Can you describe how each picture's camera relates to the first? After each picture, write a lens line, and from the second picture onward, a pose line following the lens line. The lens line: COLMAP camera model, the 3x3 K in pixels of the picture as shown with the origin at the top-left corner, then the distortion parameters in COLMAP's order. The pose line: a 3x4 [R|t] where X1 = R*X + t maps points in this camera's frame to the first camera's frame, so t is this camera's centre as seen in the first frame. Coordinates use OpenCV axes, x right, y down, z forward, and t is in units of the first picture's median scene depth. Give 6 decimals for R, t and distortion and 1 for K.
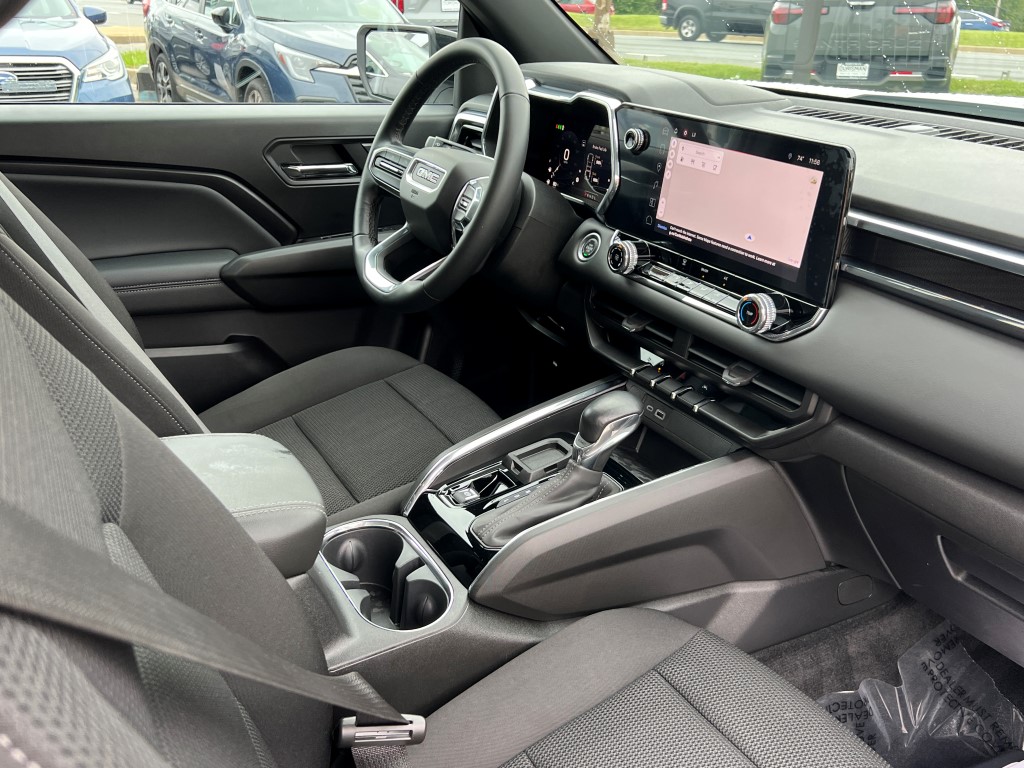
lens RADIAL K [[921.1, 0, 512.0], [0, 921.1, 384.0], [0, 0, 1]] dist [0.119488, -0.281137]
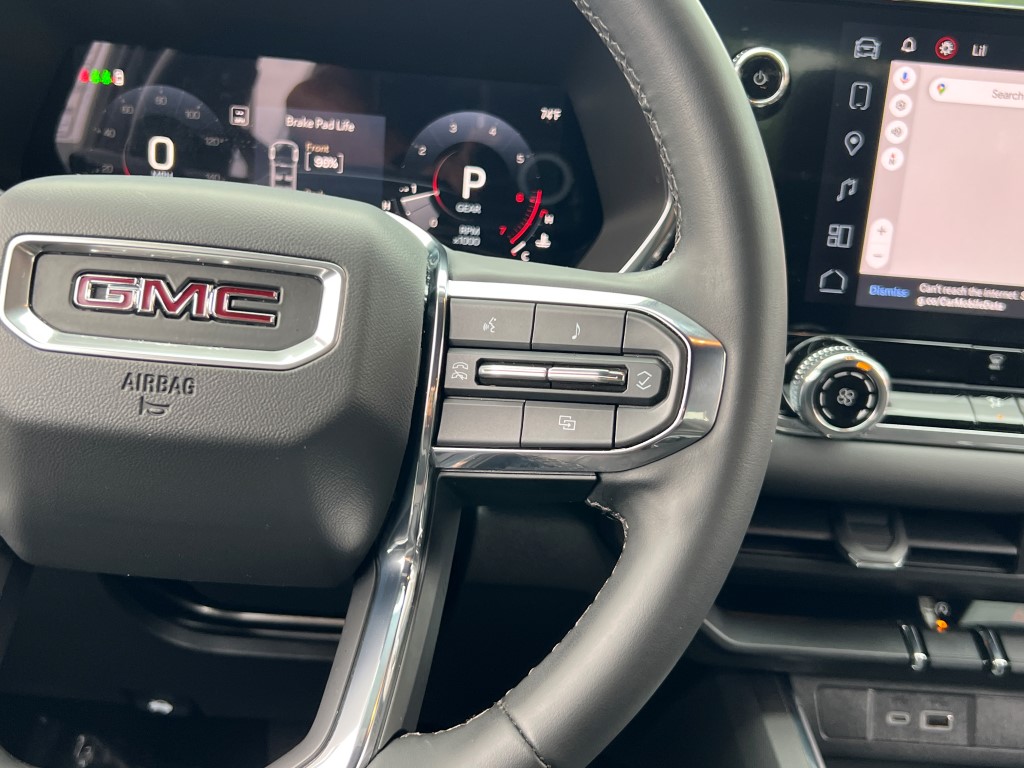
lens RADIAL K [[1105.0, 0, 521.3], [0, 1105.0, 390.3], [0, 0, 1]] dist [0.117076, -0.350645]
pose [[0.485882, -0.288494, 0.825039, -0.323233], [0.284934, 0.944669, 0.162522, -0.258473], [-0.826275, 0.156115, 0.541200, 0.907545]]
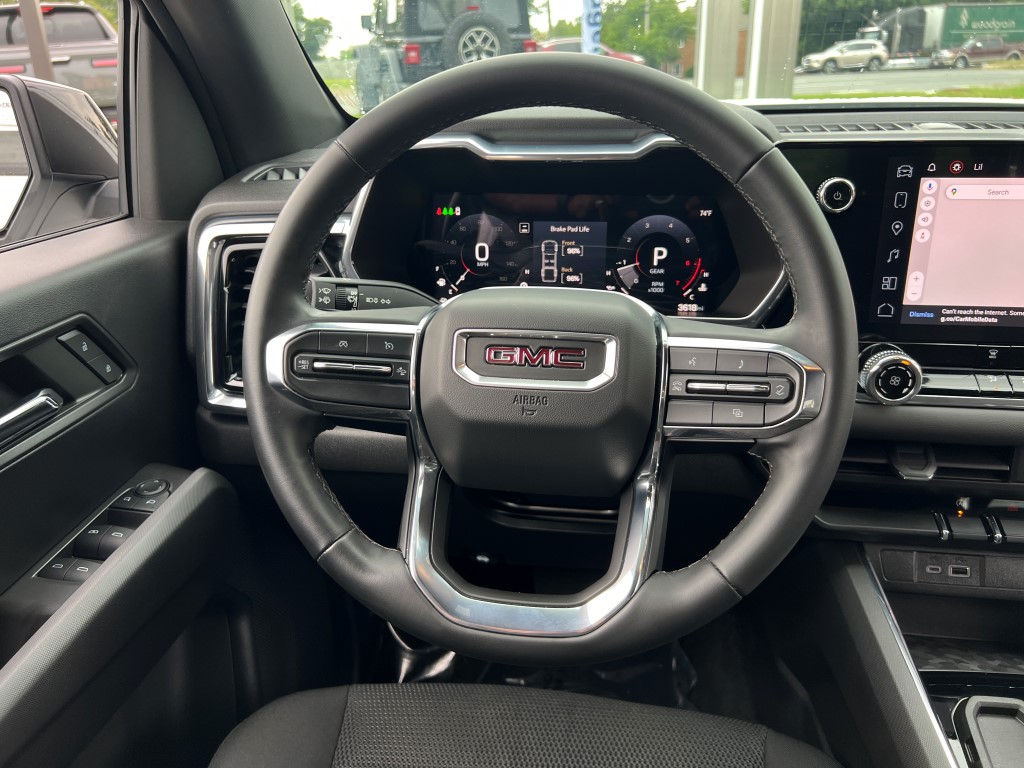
lens RADIAL K [[769.4, 0, 519.3], [0, 769.4, 385.9], [0, 0, 1]] dist [0.011792, -0.007392]
pose [[0.609817, -0.348865, 0.711629, -0.424475], [0.347935, 0.924598, 0.155112, -0.314585], [-0.712084, 0.153011, 0.685218, 0.864396]]
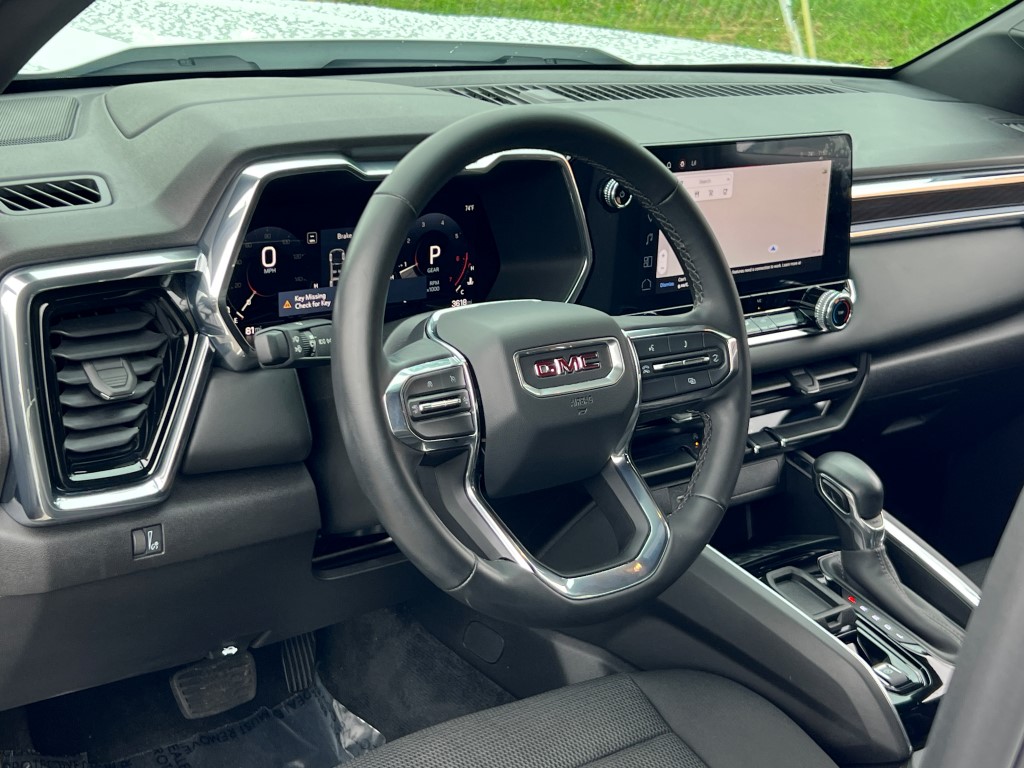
lens RADIAL K [[1449.9, 0, 513.5], [0, 1449.9, 396.3], [0, 0, 1]] dist [0.147304, -0.069388]
pose [[-0.154954, -0.399980, 0.903330, -0.982002], [0.286525, 0.856877, 0.428561, -0.666828], [-0.945459, 0.325234, -0.018172, 1.210618]]
